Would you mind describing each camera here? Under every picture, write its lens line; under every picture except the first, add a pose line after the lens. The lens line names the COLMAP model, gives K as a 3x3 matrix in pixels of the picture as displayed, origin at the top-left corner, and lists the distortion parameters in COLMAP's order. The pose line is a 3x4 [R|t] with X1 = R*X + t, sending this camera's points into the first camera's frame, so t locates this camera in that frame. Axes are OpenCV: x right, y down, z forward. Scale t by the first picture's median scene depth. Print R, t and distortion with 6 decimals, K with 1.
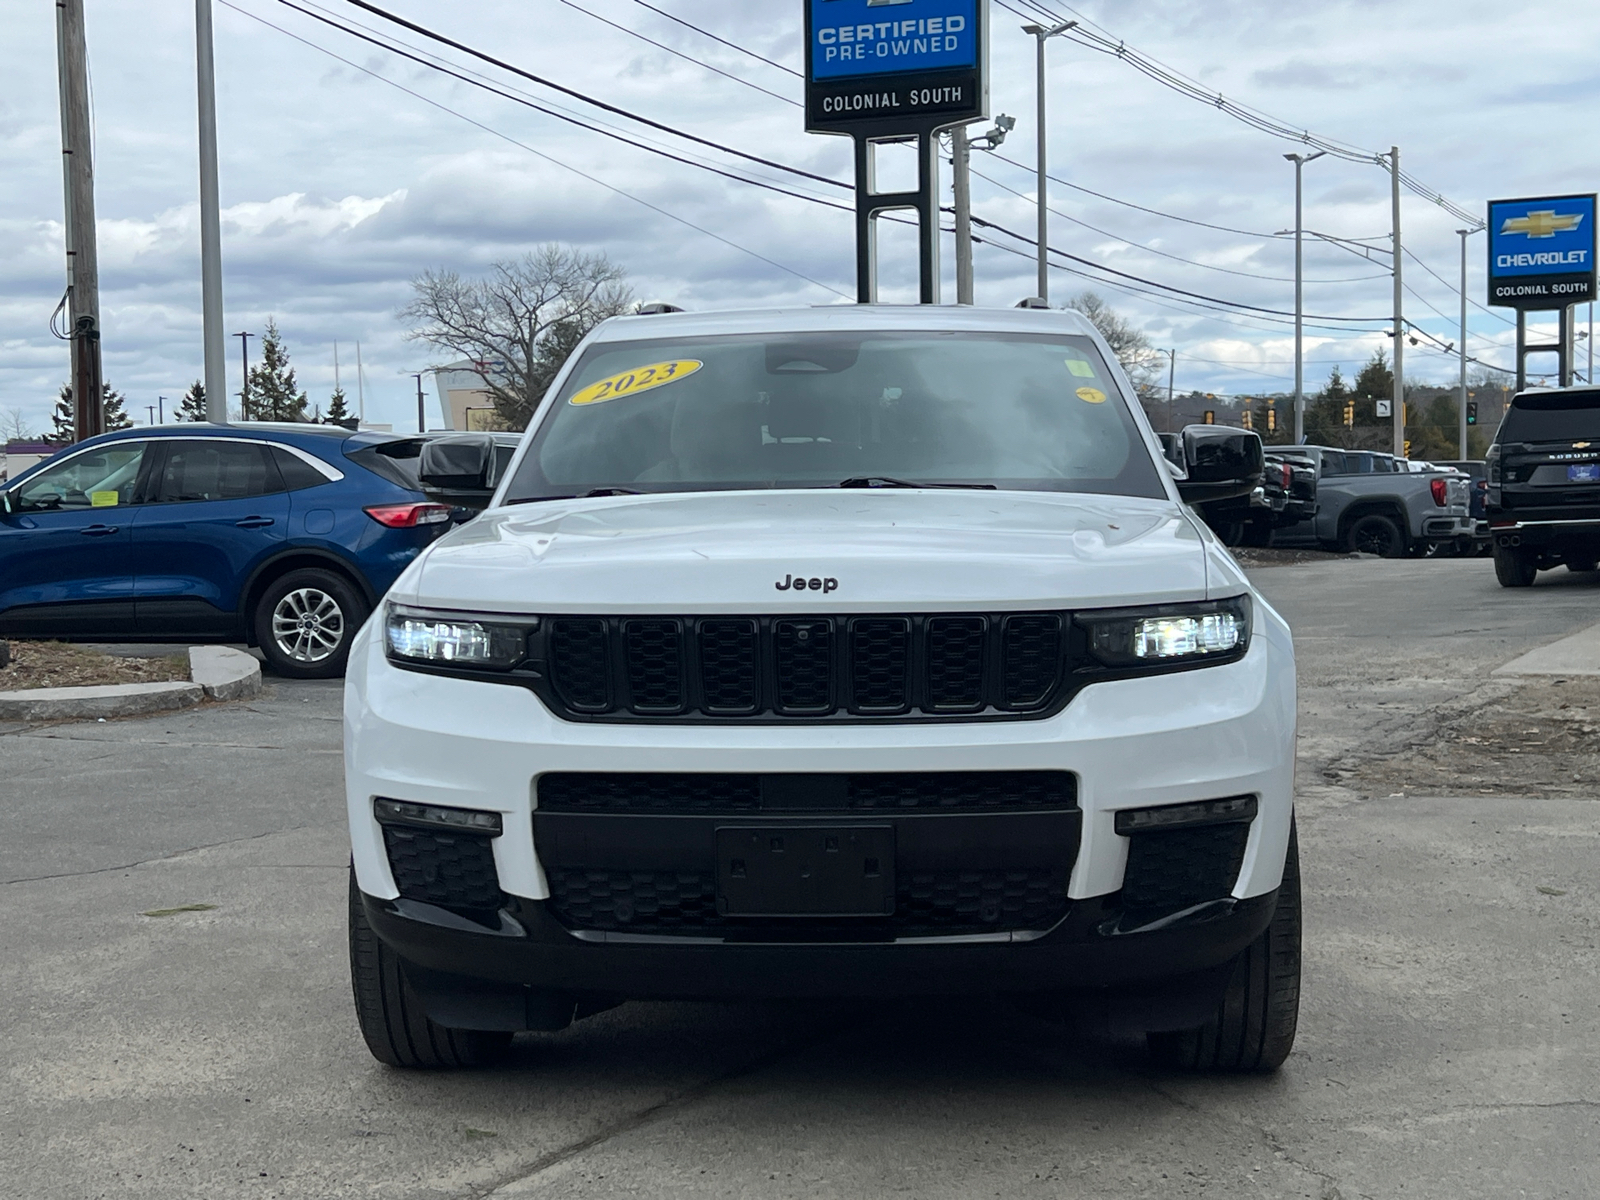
lens RADIAL K [[2522.7, 0, 778.6], [0, 2522.7, 622.3], [0, 0, 1]] dist [0.082465, 0.000000]
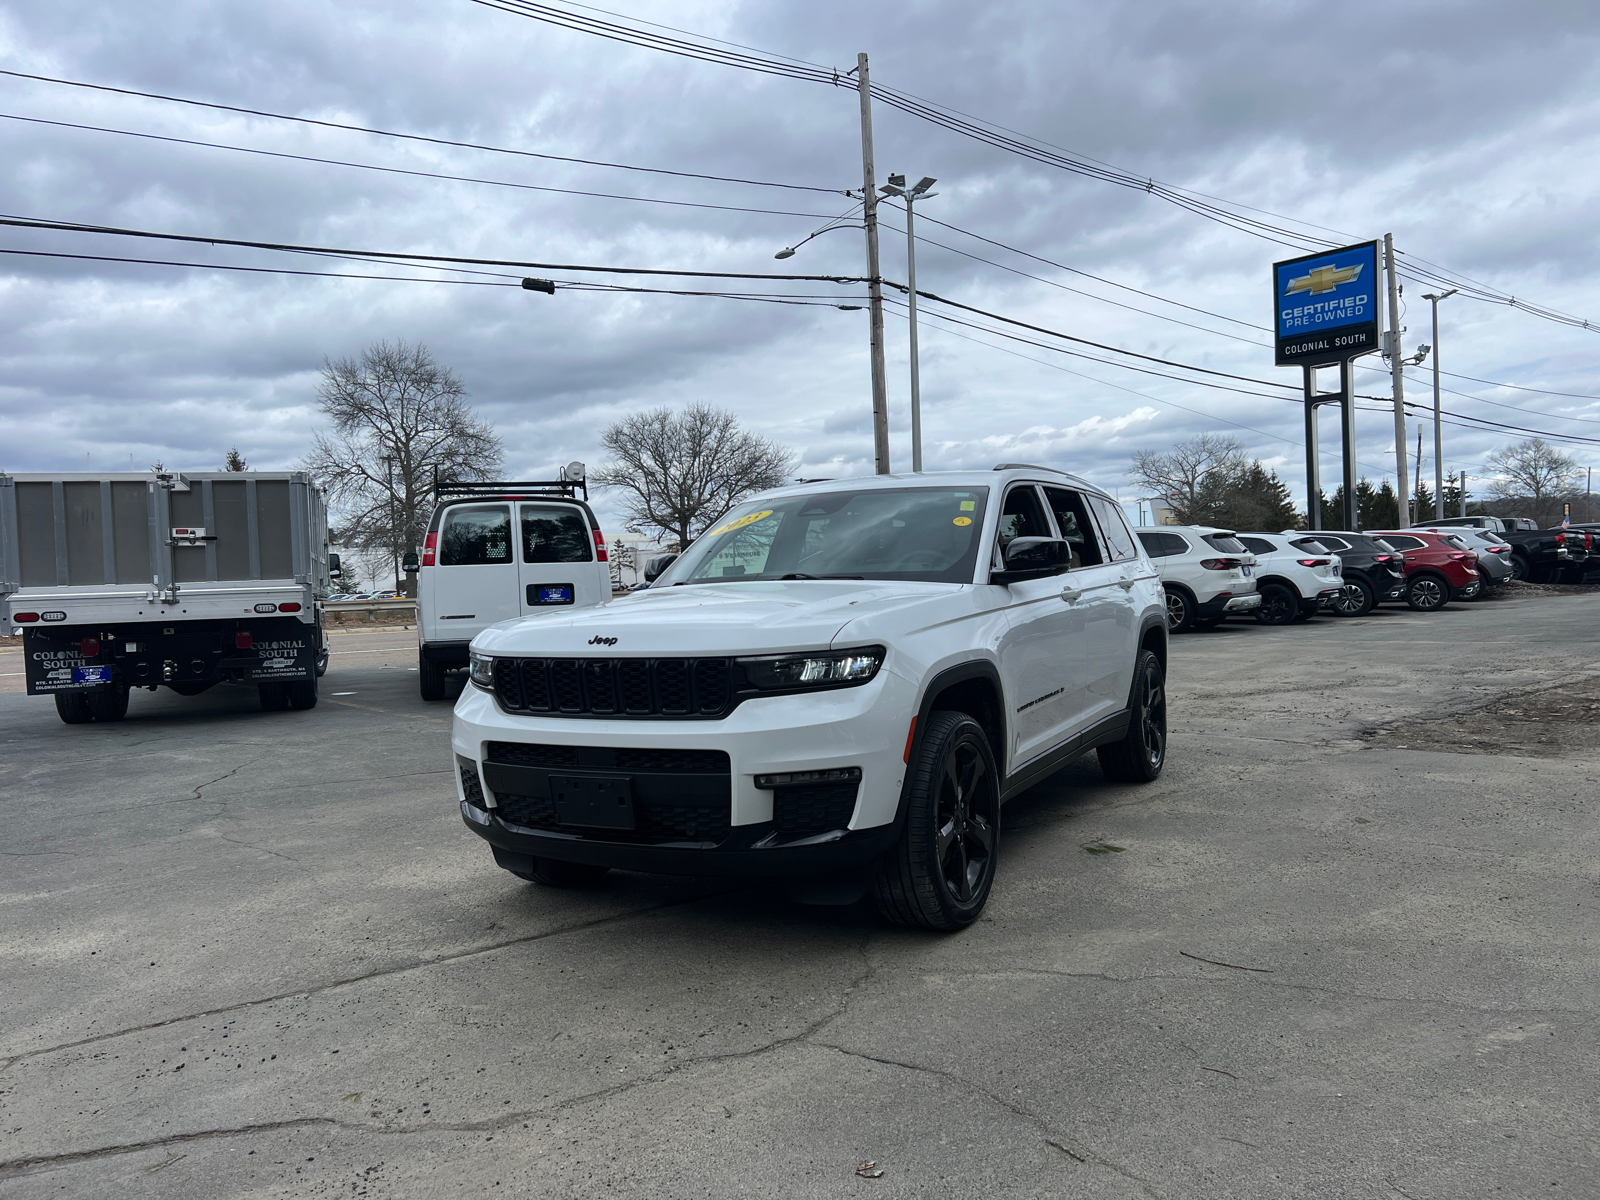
lens RADIAL K [[1202.5, 0, 790.5], [0, 1202.5, 602.0], [0, 0, 1]] dist [0.052899, -0.057312]
pose [[0.903990, -0.011731, -0.427393, 0.195974], [0.003958, 0.999810, -0.019070, -0.010176], [0.427535, 0.015547, 0.903865, 0.109070]]
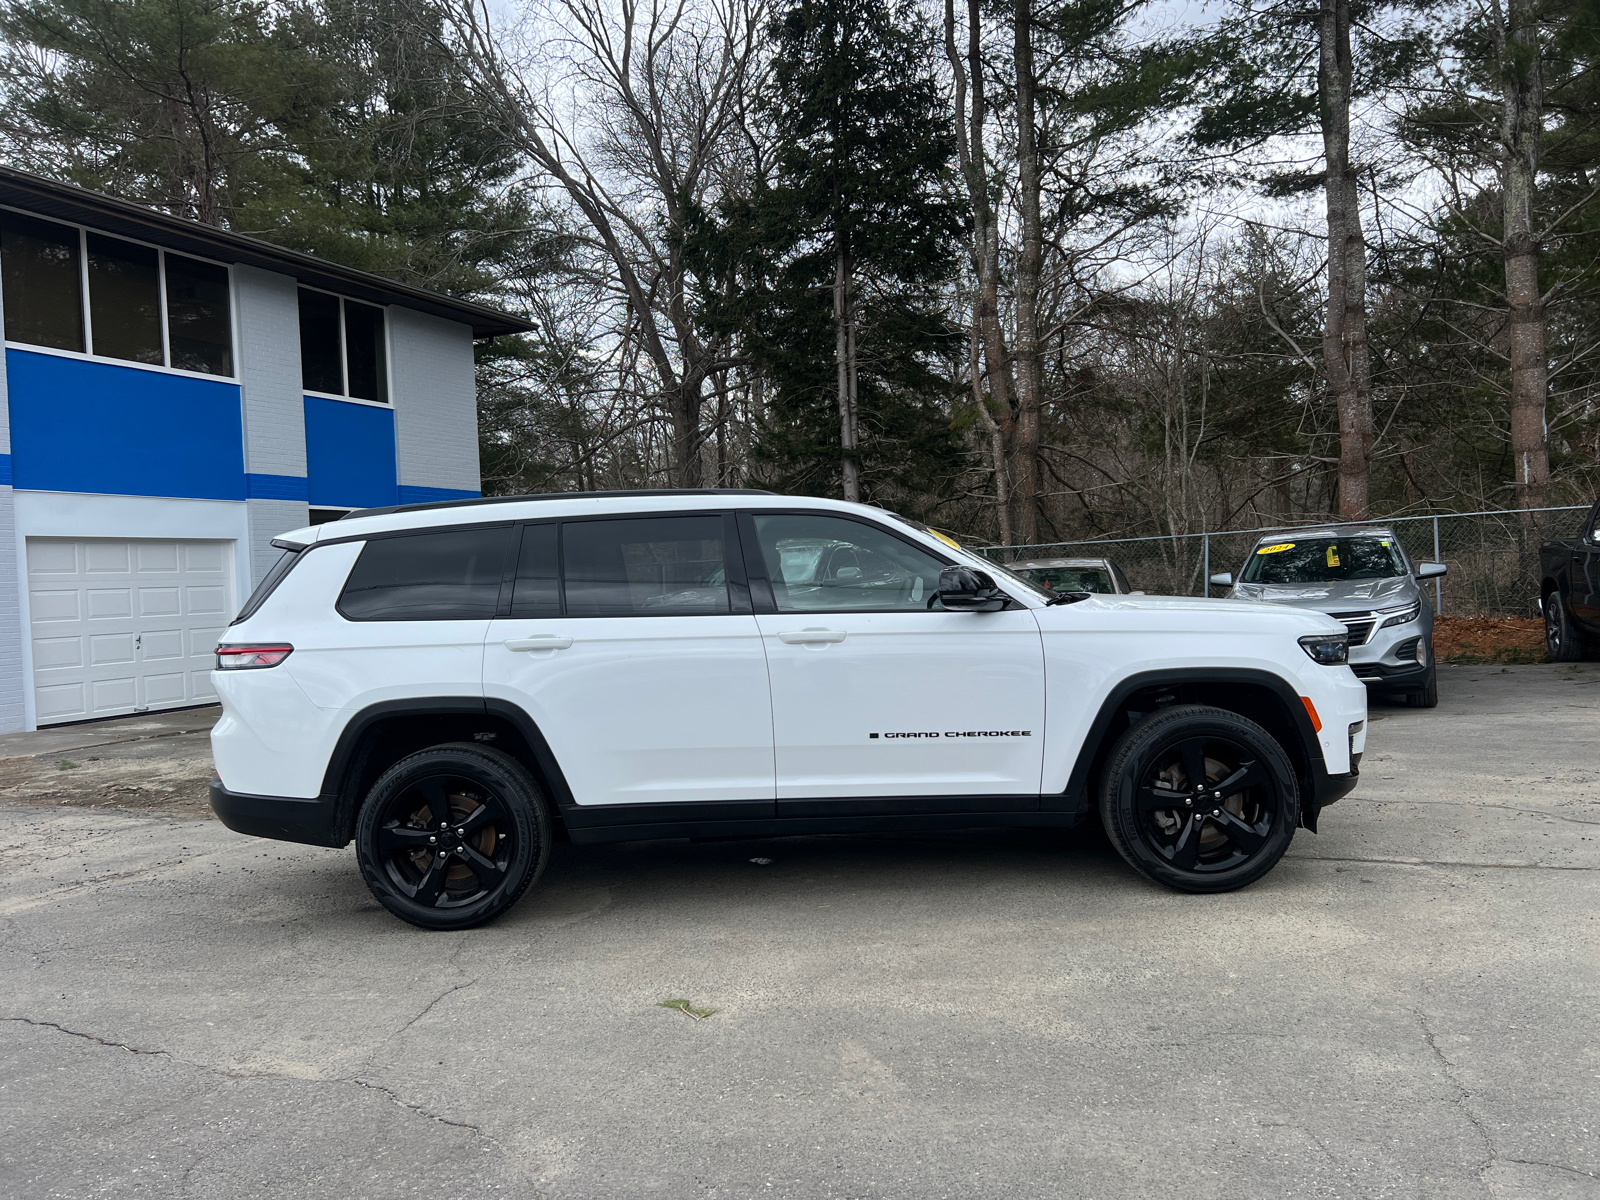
lens RADIAL K [[1202.5, 0, 811.2], [0, 1202.5, 613.4], [0, 0, 1]] dist [0.052899, -0.057312]
pose [[-0.038825, -0.006934, 0.999222, -0.477043], [0.101729, 0.994753, 0.010855, -0.032788], [-0.994054, 0.102071, -0.037915, 0.608780]]
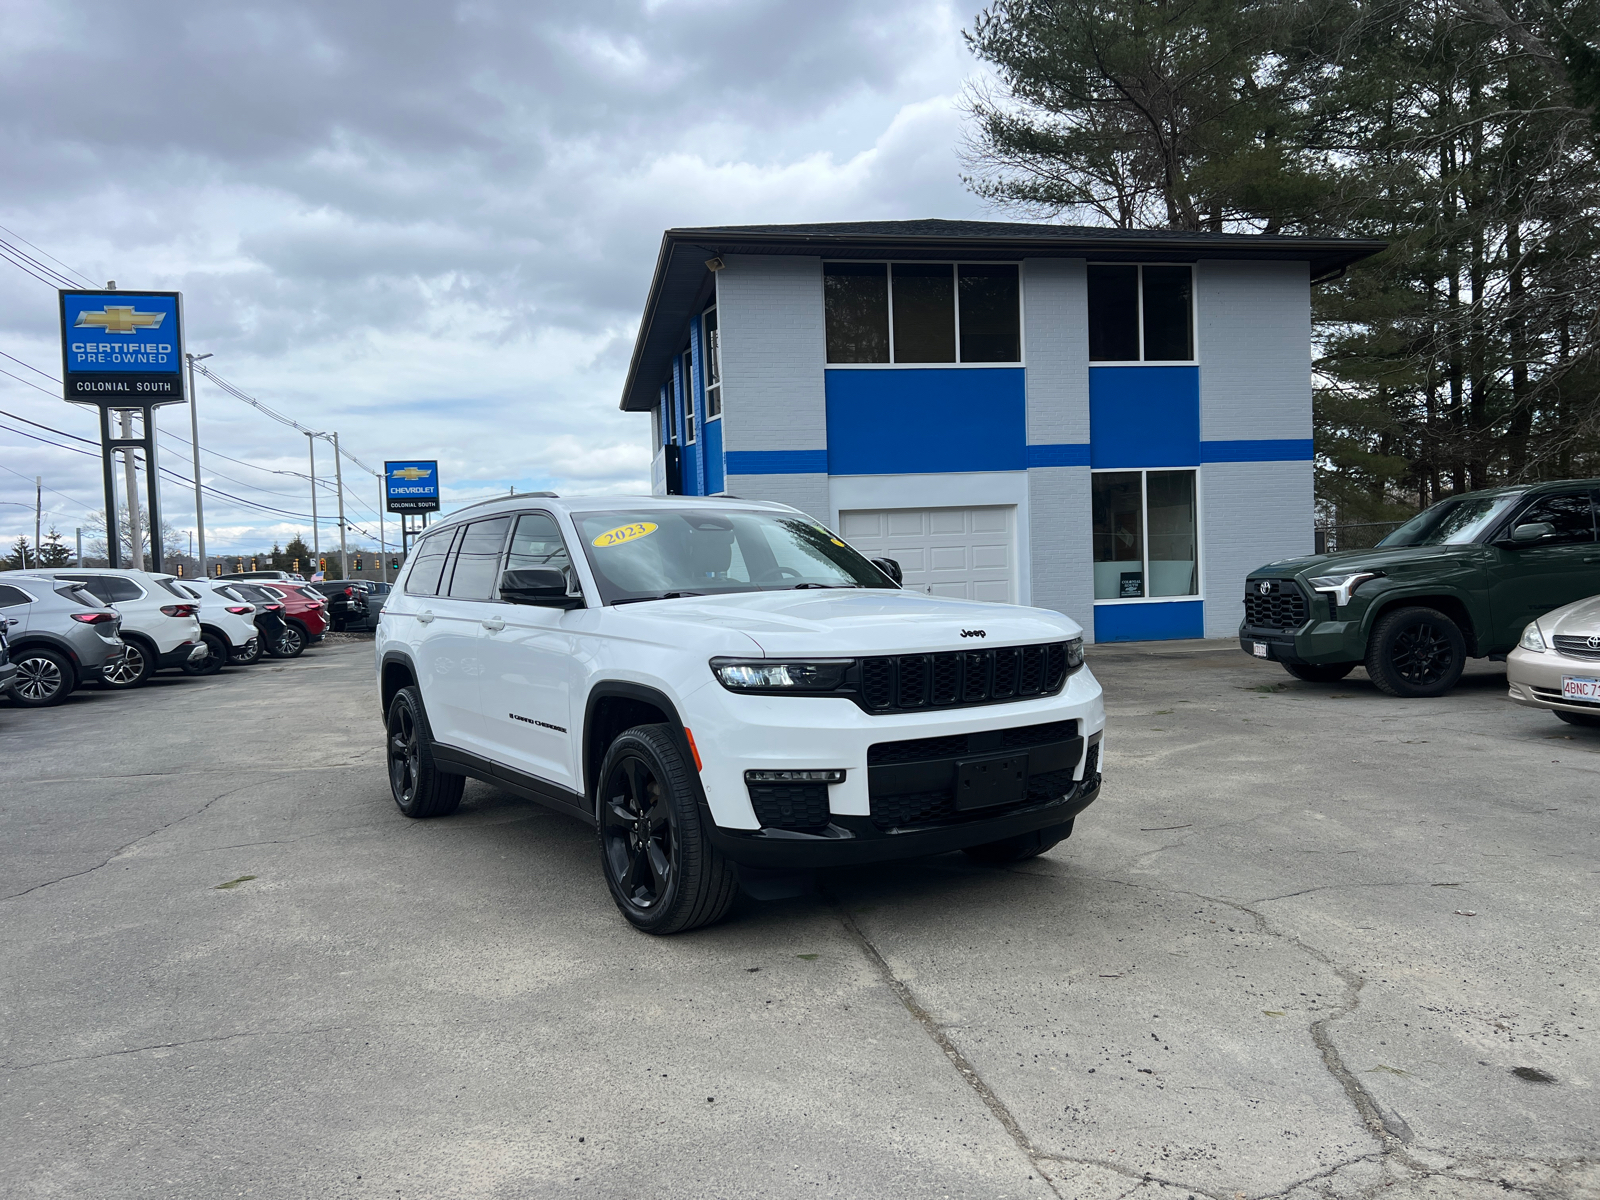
lens RADIAL K [[1202.5, 0, 811.2], [0, 1202.5, 621.1], [0, 0, 1]] dist [0.052899, -0.057312]
pose [[0.798706, -0.036309, 0.600625, -0.250898], [0.057771, 0.998194, -0.016480, -0.006505], [-0.598942, 0.047861, 0.799361, 0.132001]]
